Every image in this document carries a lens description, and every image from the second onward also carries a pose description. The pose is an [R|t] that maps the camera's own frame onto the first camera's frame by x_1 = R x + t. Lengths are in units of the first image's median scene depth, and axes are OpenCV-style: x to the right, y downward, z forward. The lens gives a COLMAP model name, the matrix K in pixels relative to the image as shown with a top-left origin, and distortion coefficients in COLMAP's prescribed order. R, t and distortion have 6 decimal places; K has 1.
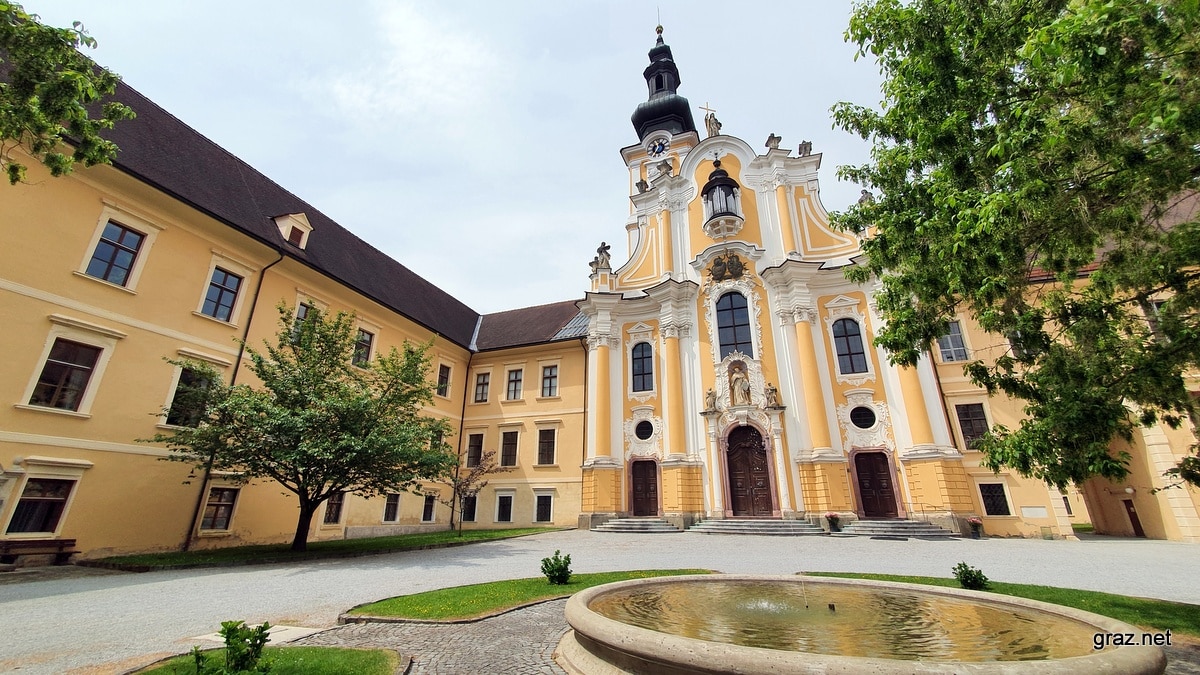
lens RADIAL K [[477.5, 0, 604.9], [0, 477.5, 335.3], [0, 0, 1]] dist [0.015358, -0.008443]
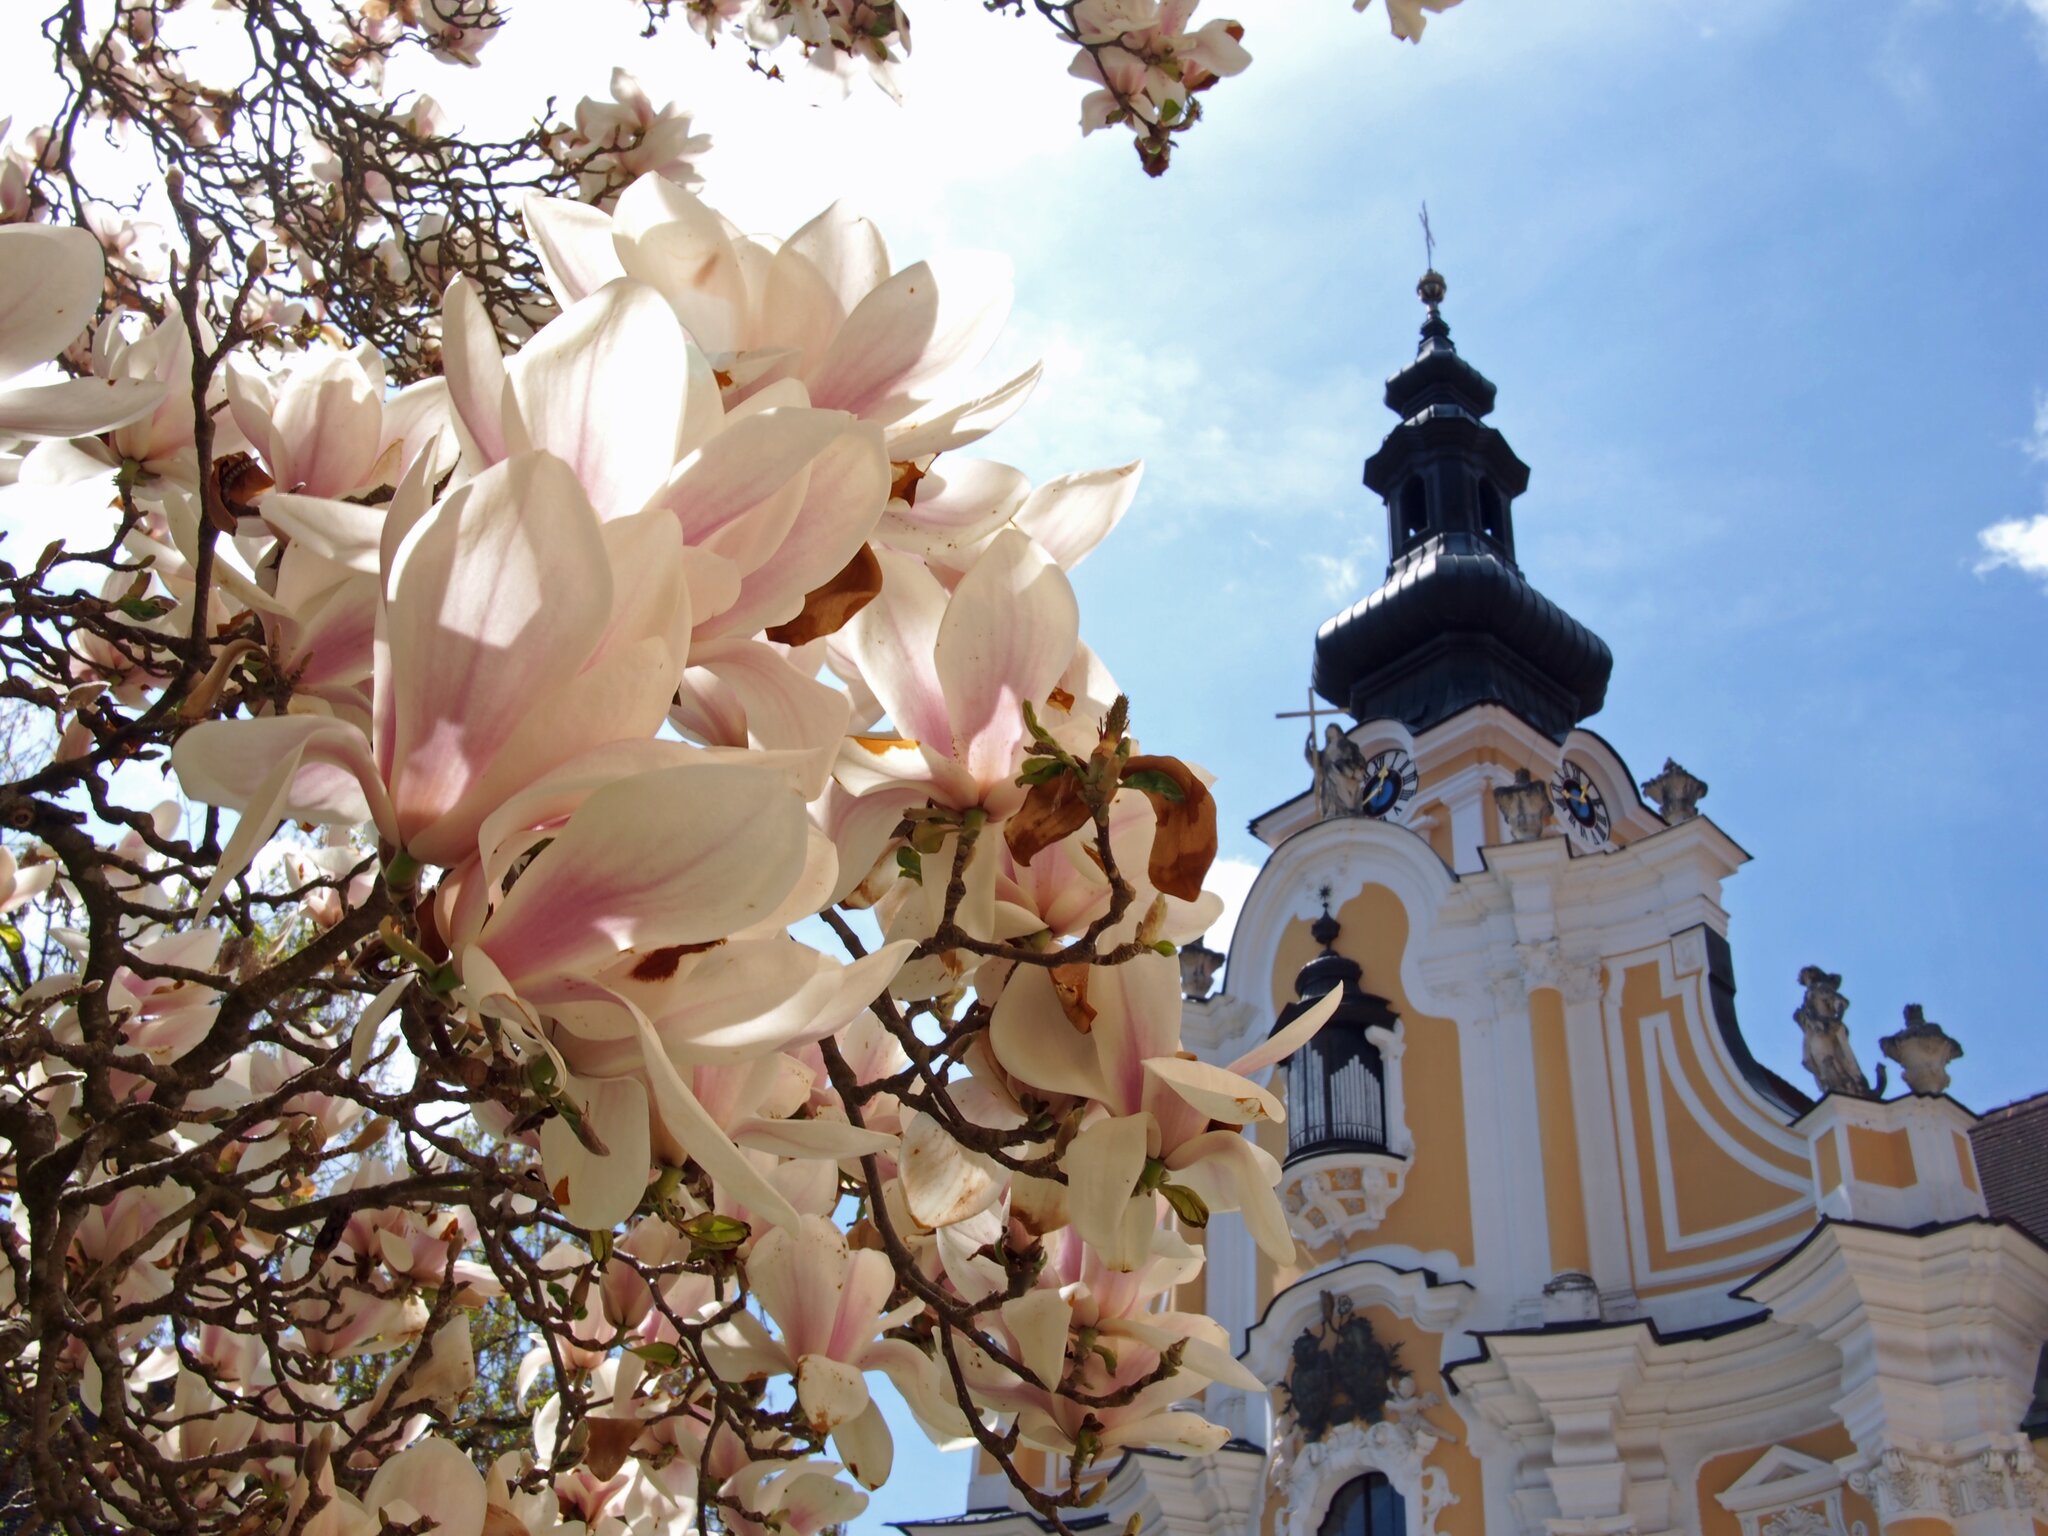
lens RADIAL K [[2323.0, 0, 1024.0], [0, 2323.0, 768.0], [0, 0, 1]] dist [-0.000100, 0.001313]
pose [[0.893852, -0.232428, -0.383413, 0.667380], [0.110564, 0.942998, -0.313894, -0.080663], [0.434516, 0.238184, 0.868599, -0.187556]]
